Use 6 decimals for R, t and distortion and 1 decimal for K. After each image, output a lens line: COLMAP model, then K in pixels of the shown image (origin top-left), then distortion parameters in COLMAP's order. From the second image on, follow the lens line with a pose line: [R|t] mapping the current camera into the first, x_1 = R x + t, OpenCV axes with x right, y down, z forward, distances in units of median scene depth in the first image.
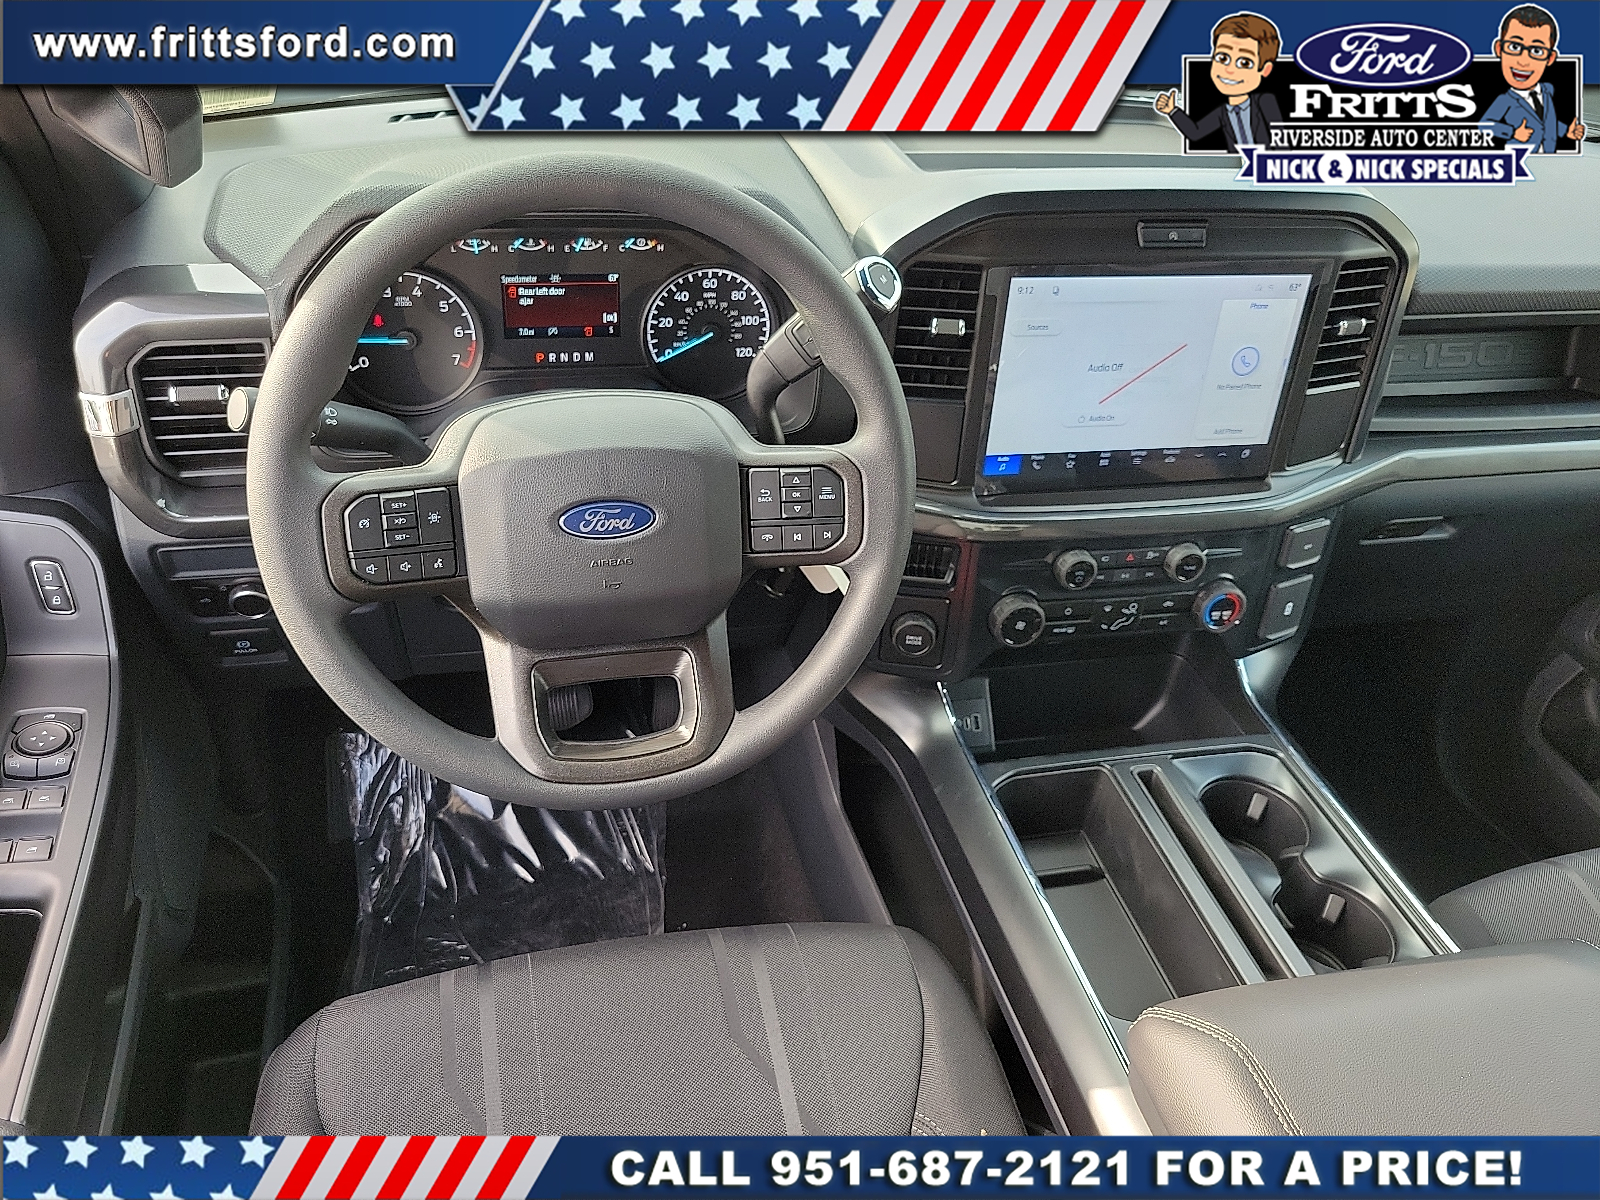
lens RADIAL K [[1220.7, 0, 800.0], [0, 1220.7, 600.0], [0, 0, 1]] dist [0.014480, 0.006305]
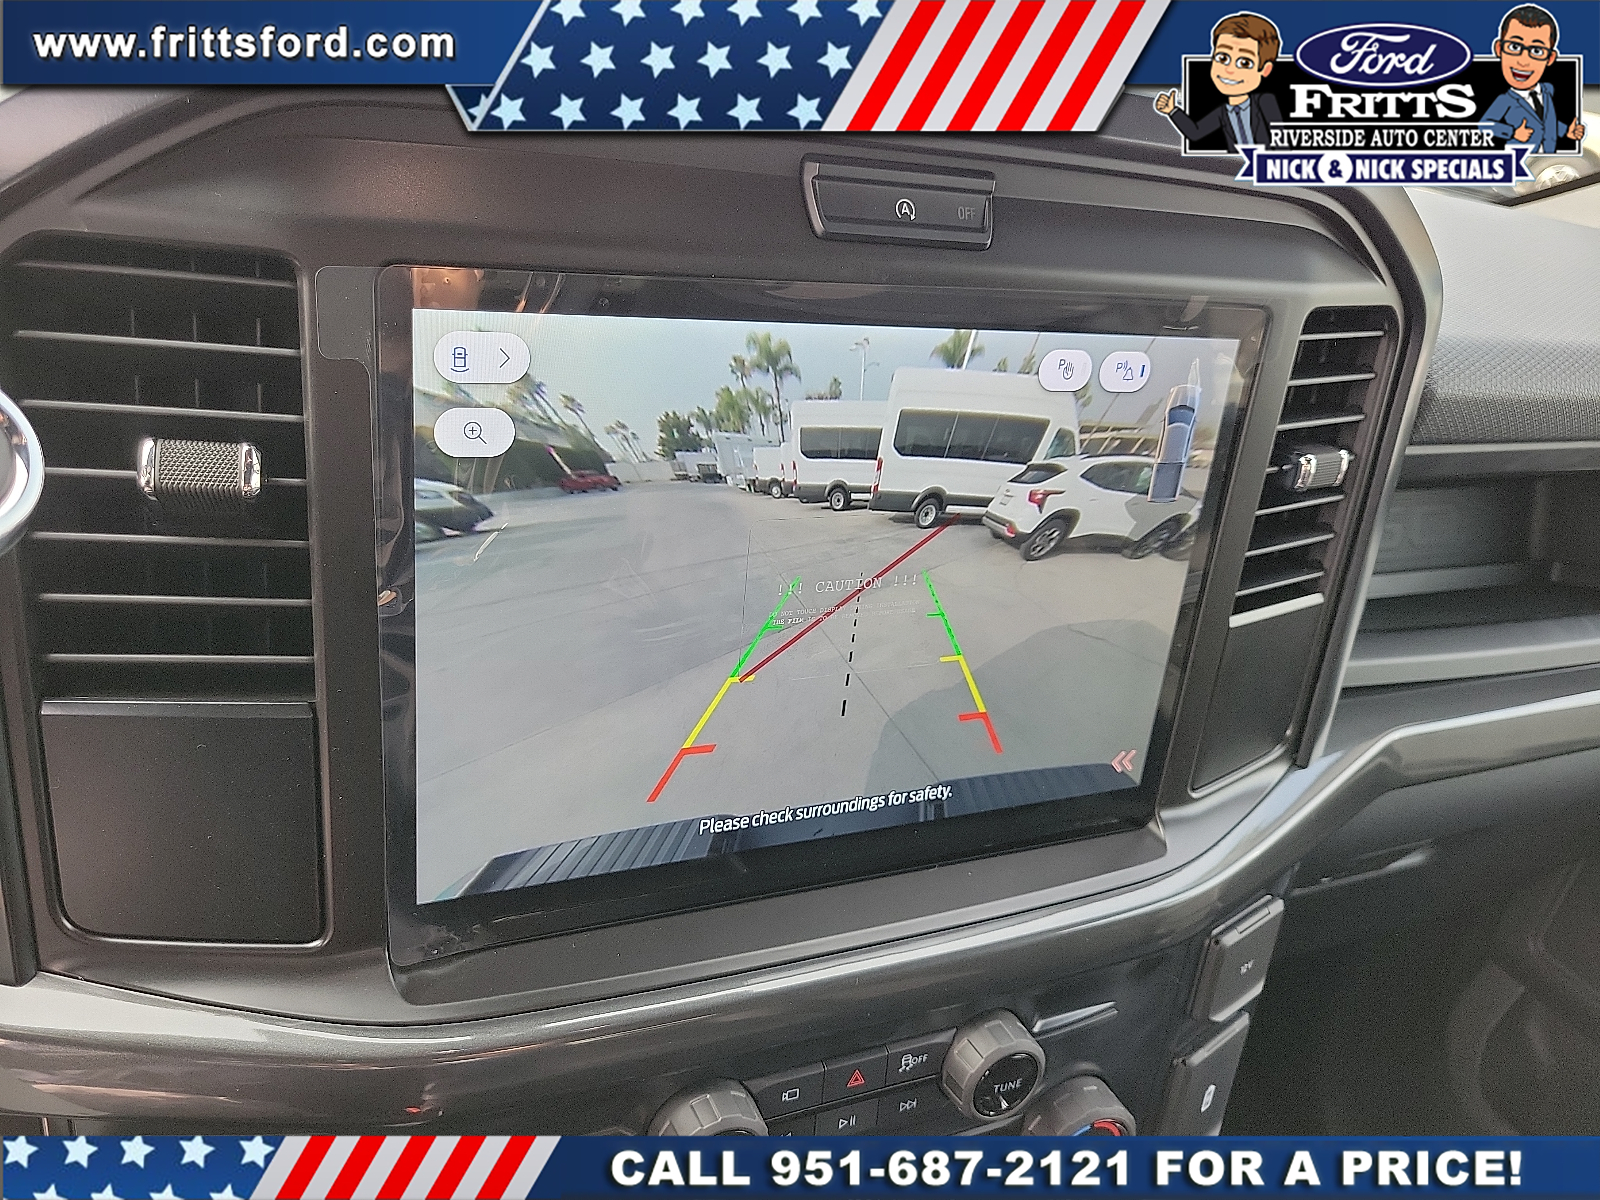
lens RADIAL K [[1248.4, 0, 785.8], [0, 1248.4, 622.8], [0, 0, 1]] dist [0.003376, -0.002165]
pose [[0.977682, -0.035911, 0.206999, 0.176677], [0.063604, 0.989639, -0.128720, -0.125111], [-0.200232, 0.139013, 0.969836, 0.618674]]
